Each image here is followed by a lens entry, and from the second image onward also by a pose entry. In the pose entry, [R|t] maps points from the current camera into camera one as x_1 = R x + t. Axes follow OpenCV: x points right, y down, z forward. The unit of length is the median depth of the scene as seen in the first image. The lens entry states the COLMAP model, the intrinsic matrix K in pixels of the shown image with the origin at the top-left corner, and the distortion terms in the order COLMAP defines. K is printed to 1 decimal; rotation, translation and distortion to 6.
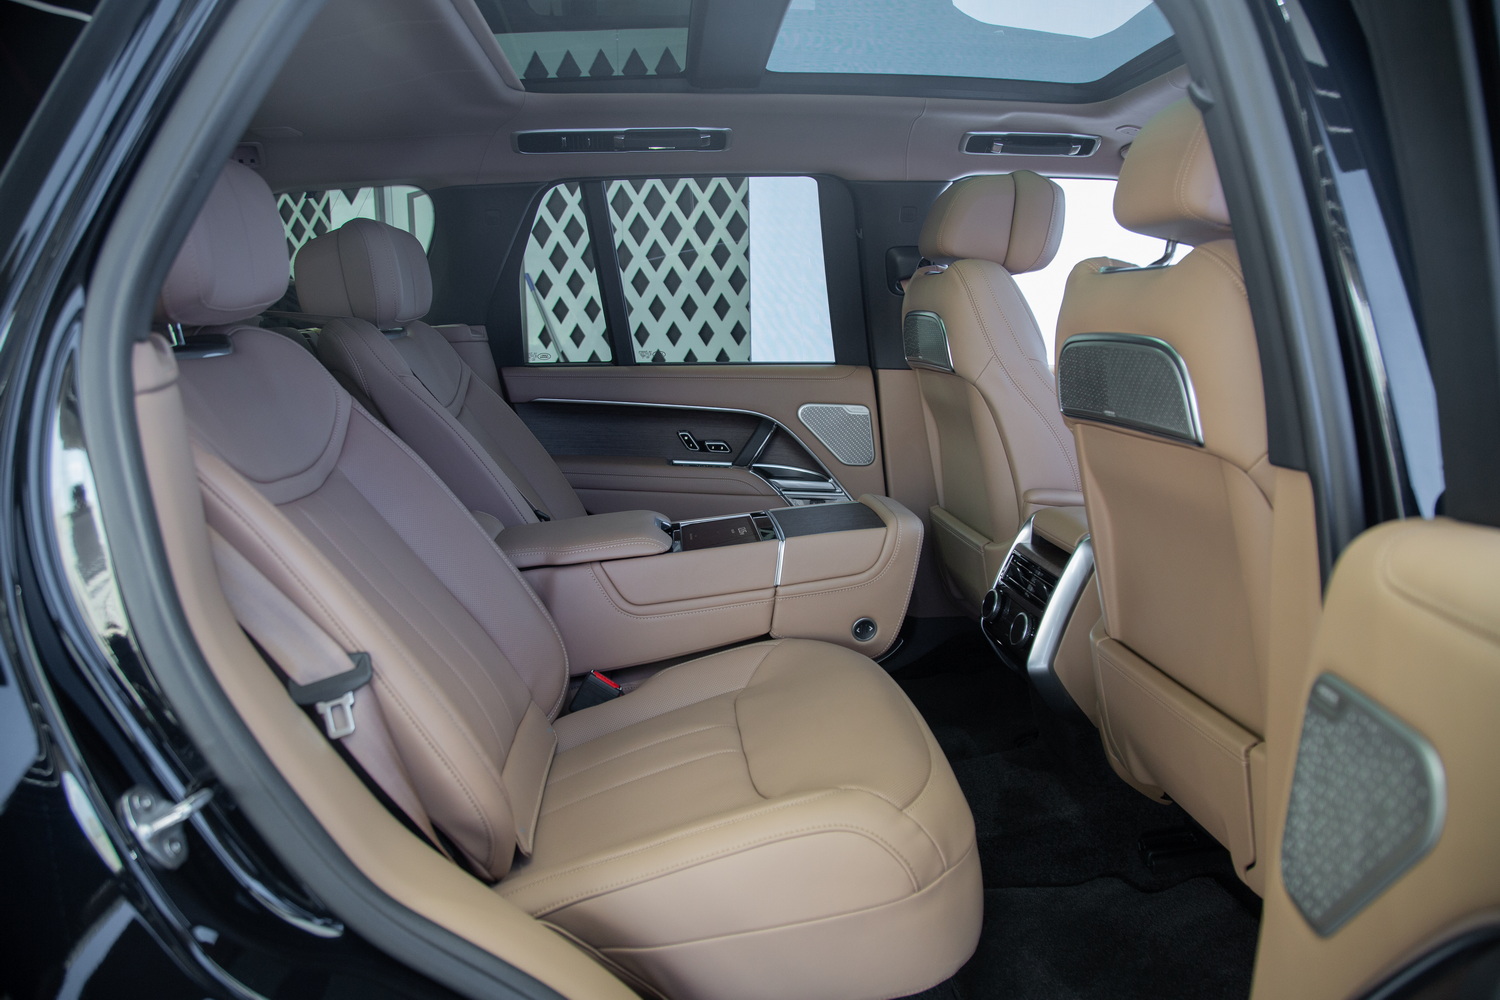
lens RADIAL K [[1025.1, 0, 750.0], [0, 1025.1, 500.0], [0, 0, 1]] dist [-0.118237, 0.049668]
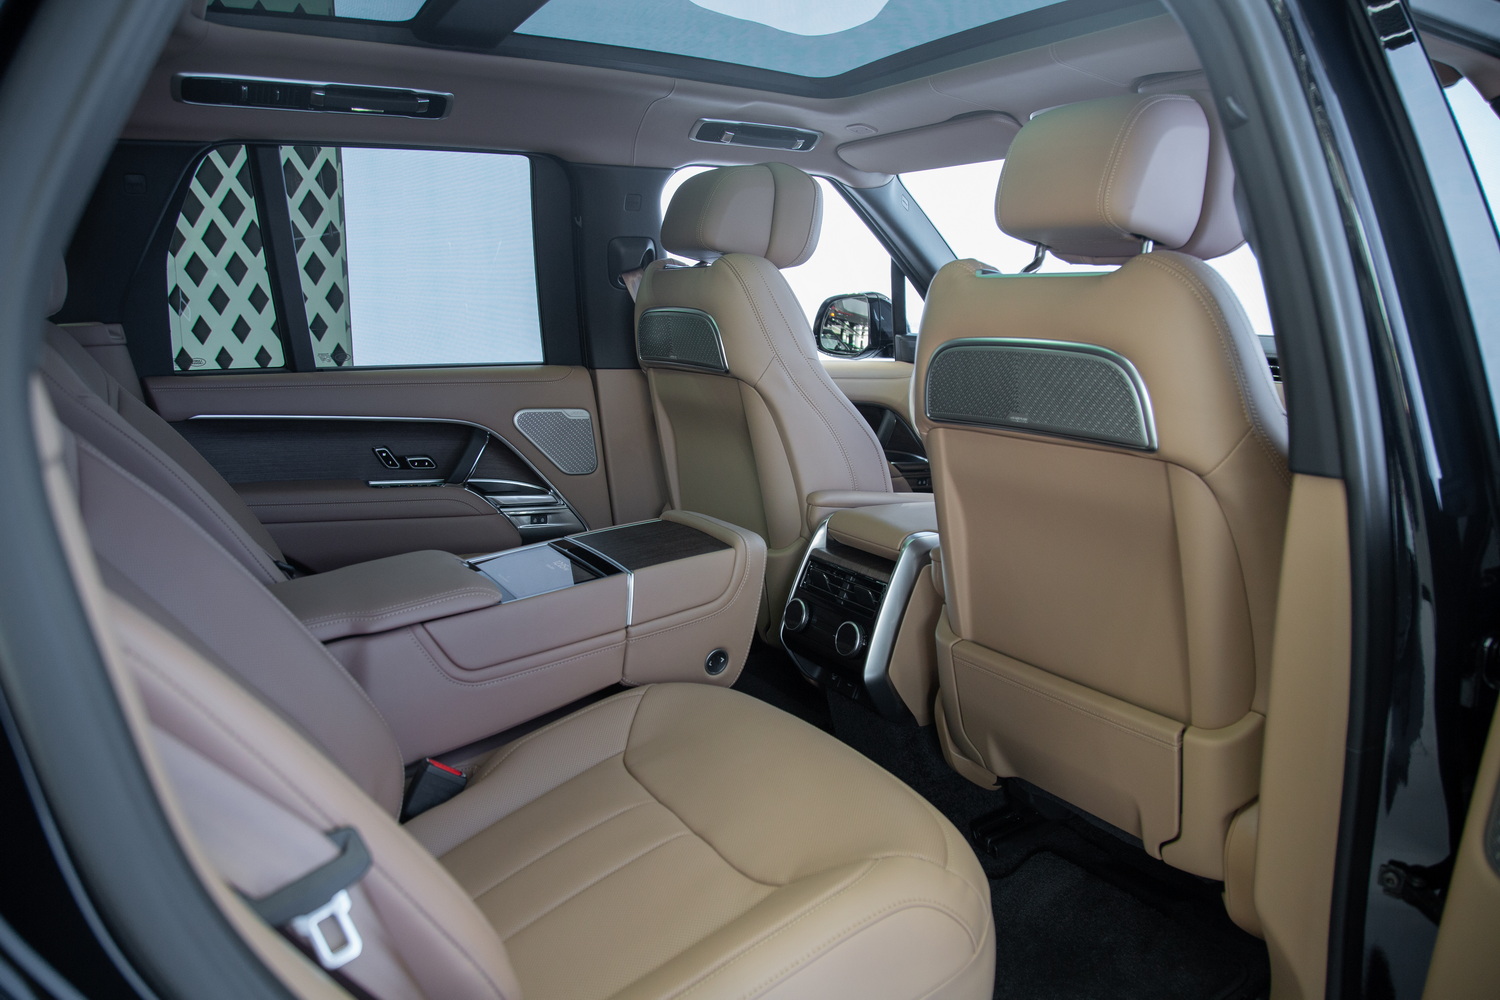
lens RADIAL K [[1025.1, 0, 750.0], [0, 1025.1, 500.0], [0, 0, 1]] dist [-0.118237, 0.049668]
pose [[0.896577, -0.069728, 0.437364, -0.186336], [0.064876, 0.997553, 0.026045, -0.028868], [-0.438110, 0.005023, 0.898907, 0.127513]]
